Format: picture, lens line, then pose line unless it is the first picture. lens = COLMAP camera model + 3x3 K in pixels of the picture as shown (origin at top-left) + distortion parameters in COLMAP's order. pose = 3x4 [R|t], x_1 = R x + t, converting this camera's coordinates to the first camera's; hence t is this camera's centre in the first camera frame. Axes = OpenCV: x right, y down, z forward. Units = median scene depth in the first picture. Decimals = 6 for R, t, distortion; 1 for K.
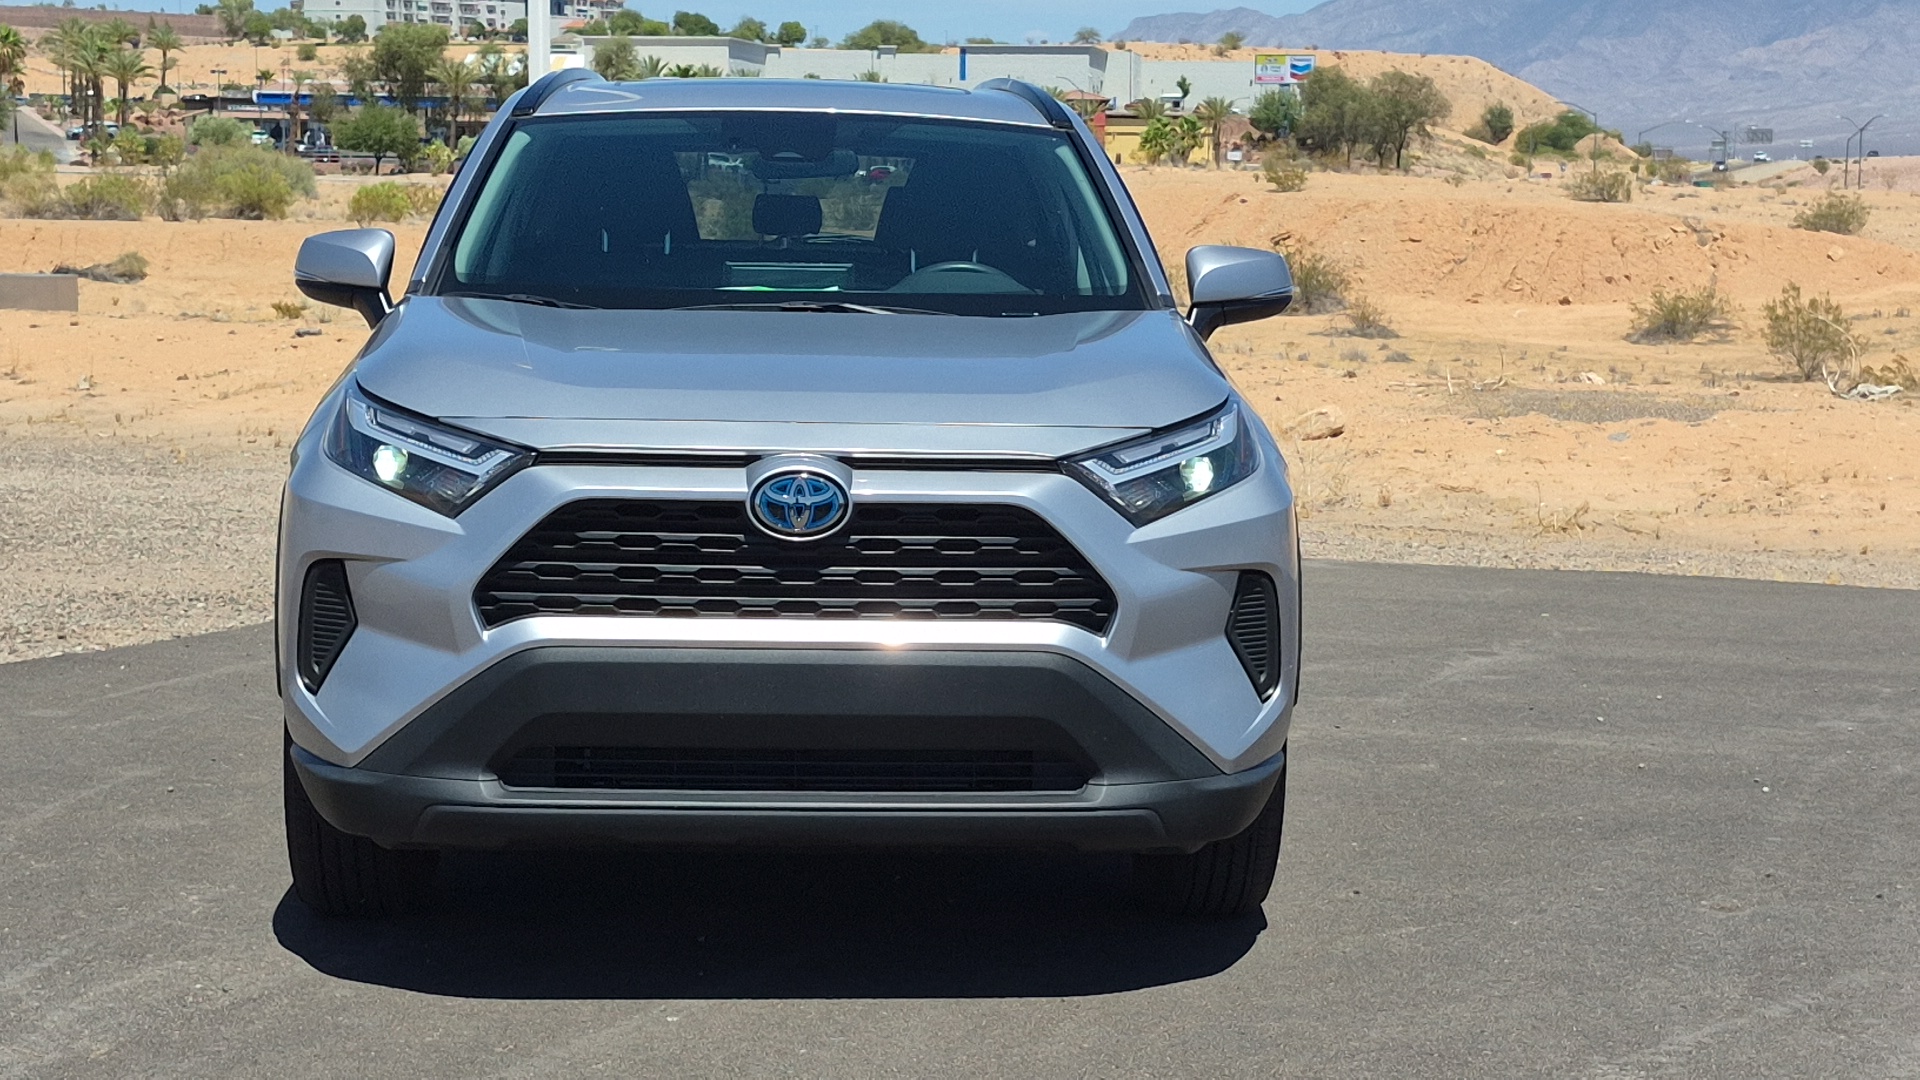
lens RADIAL K [[3349.2, 0, 955.7], [0, 3349.2, 533.8], [0, 0, 1]] dist [0.133384, 0.000000]
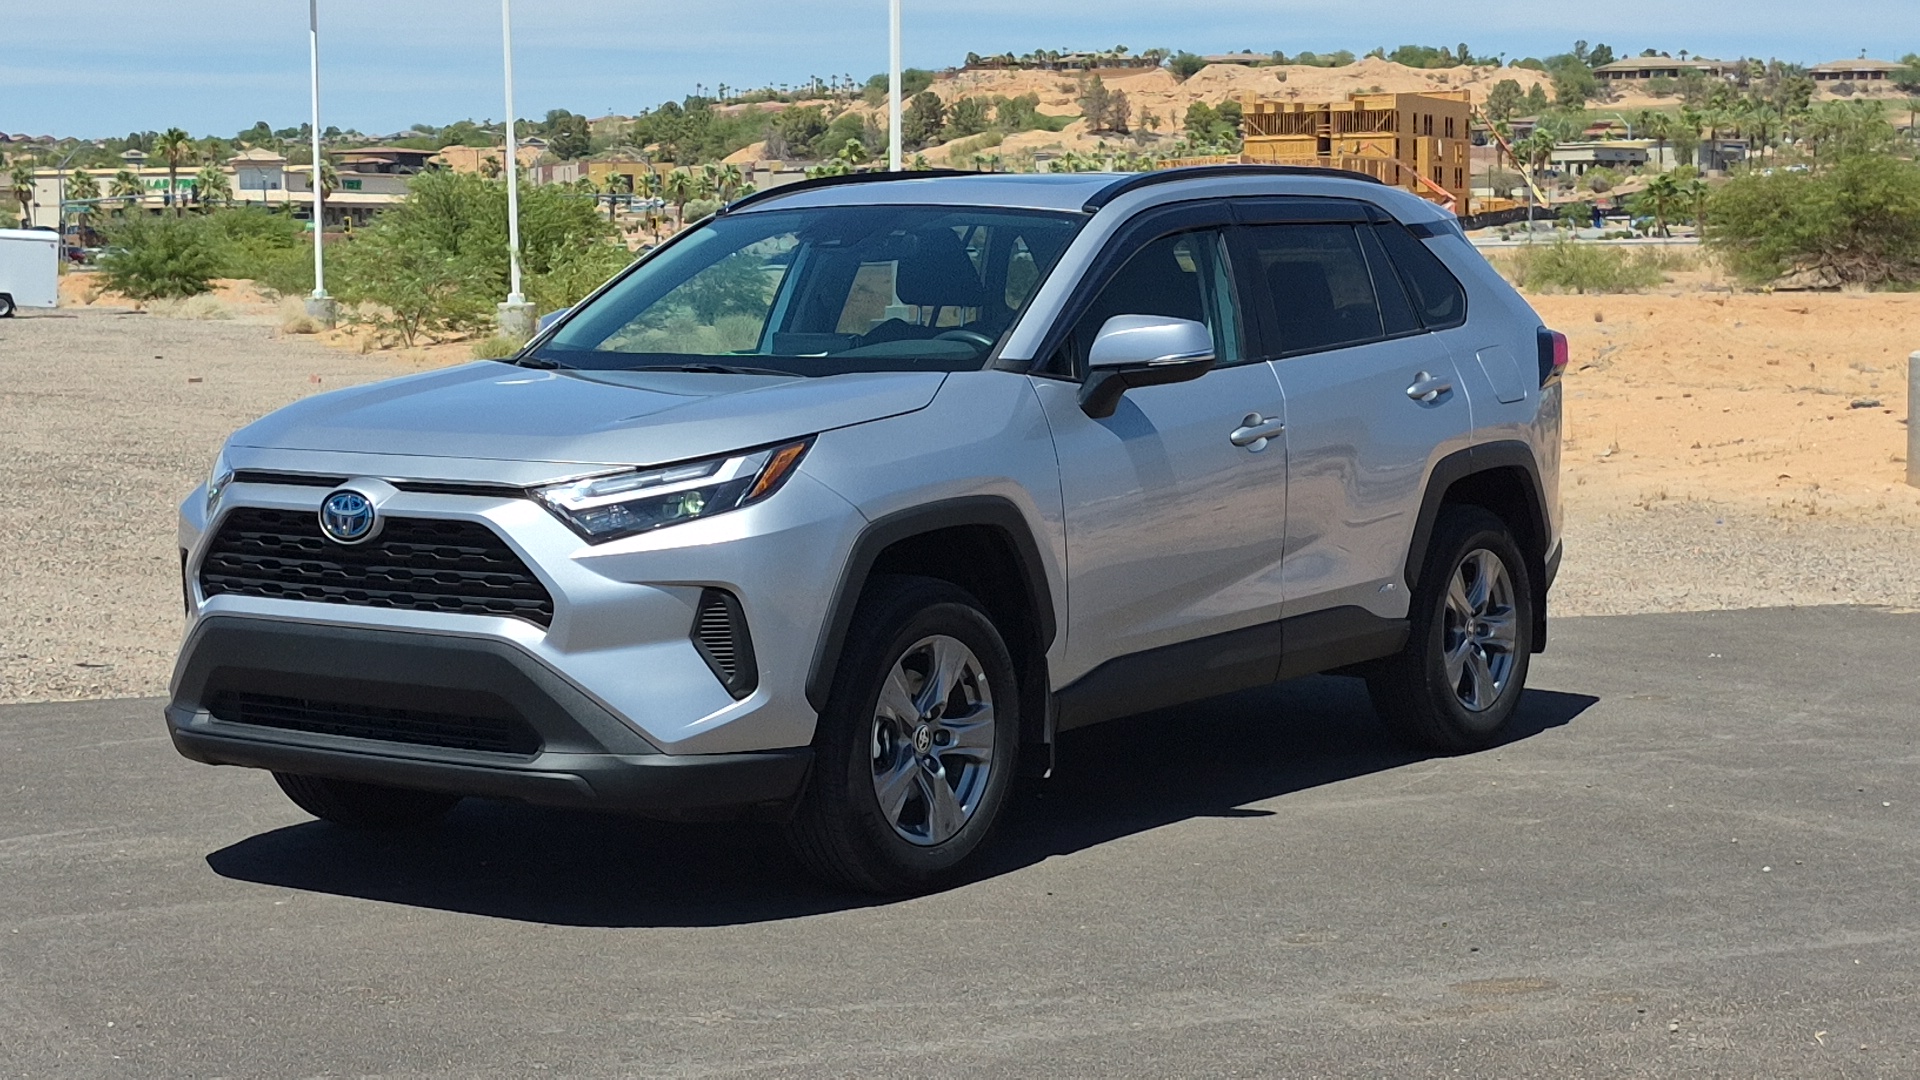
lens RADIAL K [[3349.2, 0, 960.8], [0, 3349.2, 541.9], [0, 0, 1]] dist [0.133384, 0.000000]
pose [[0.772565, 0.032477, -0.634104, 0.942485], [-0.046849, 0.998884, -0.005919, -0.002132], [0.633205, 0.034280, 0.773225, 0.142948]]
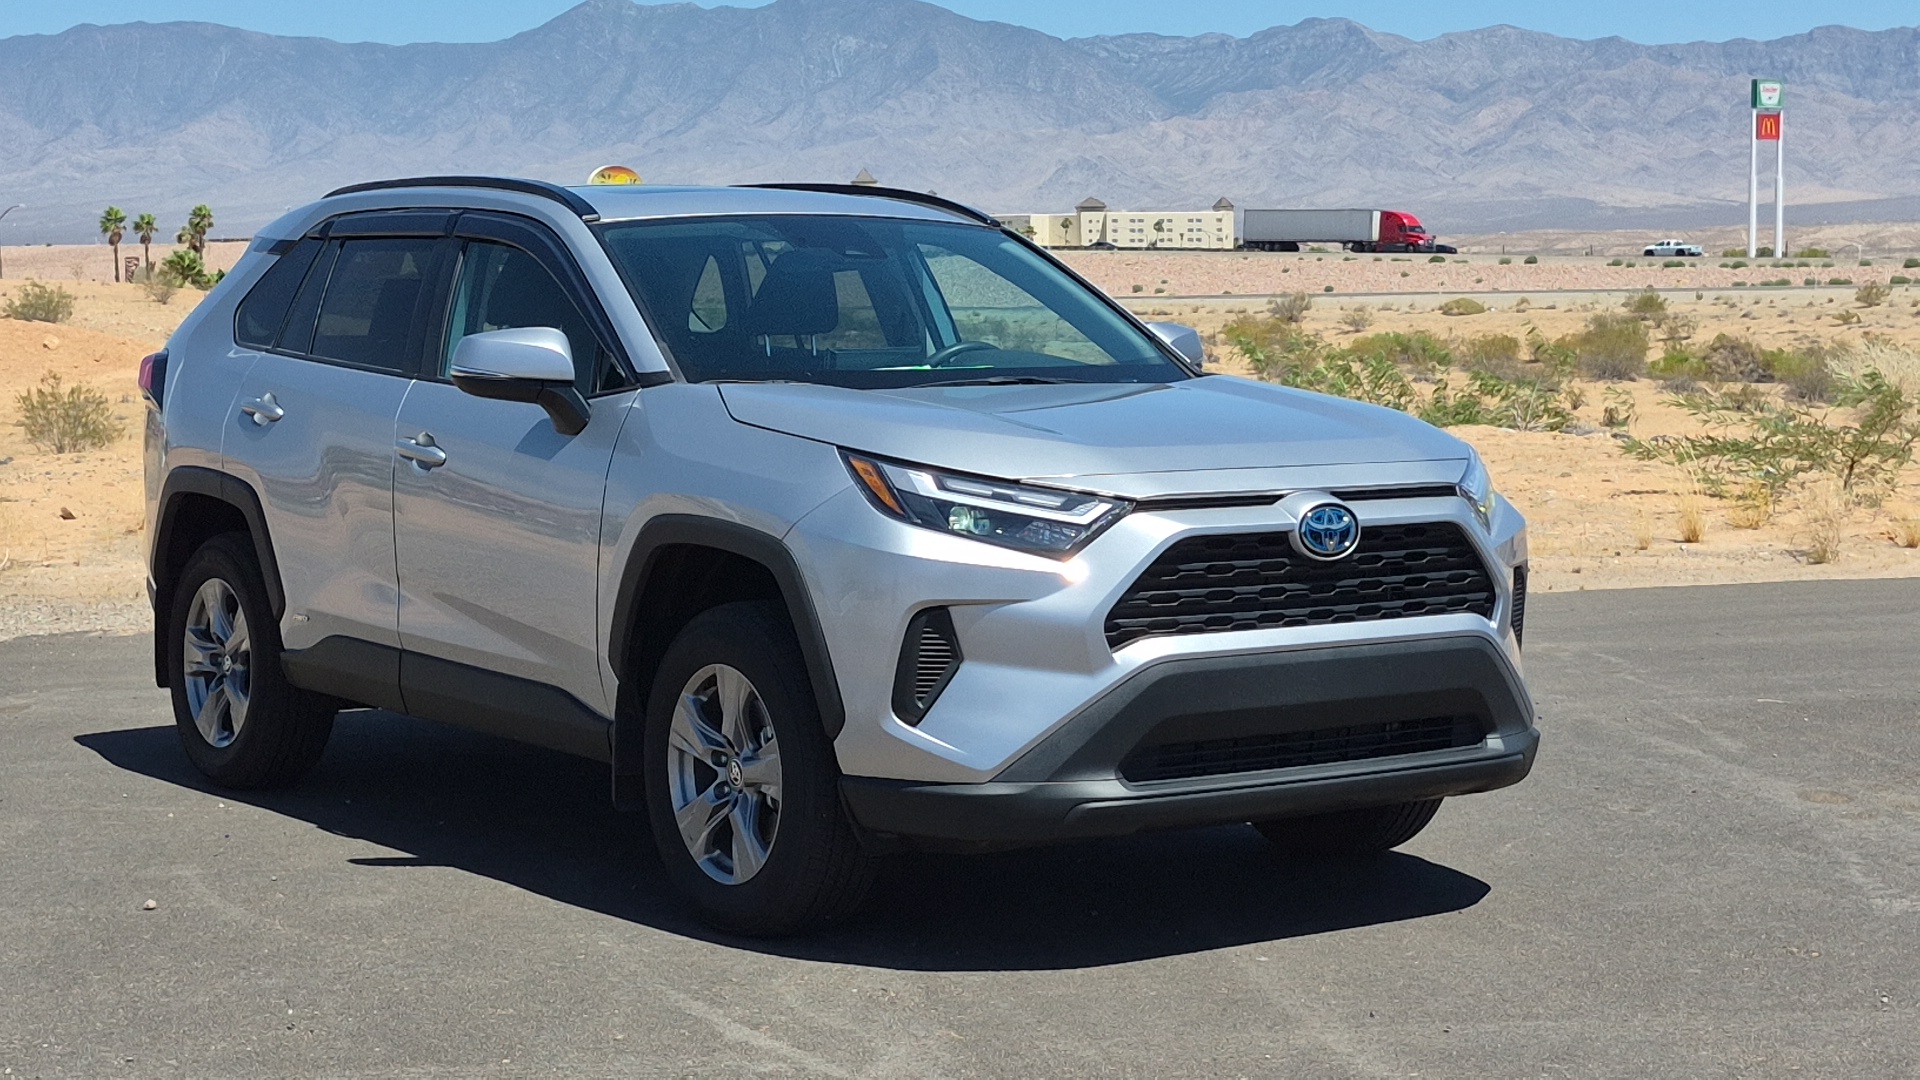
lens RADIAL K [[3349.2, 0, 967.7], [0, 3349.2, 542.4], [0, 0, 1]] dist [0.133384, 0.000000]
pose [[0.849132, -0.061966, 0.524533, -0.795126], [0.074301, 0.997233, -0.002472, -0.011074], [-0.522929, 0.041072, 0.851386, 0.014346]]
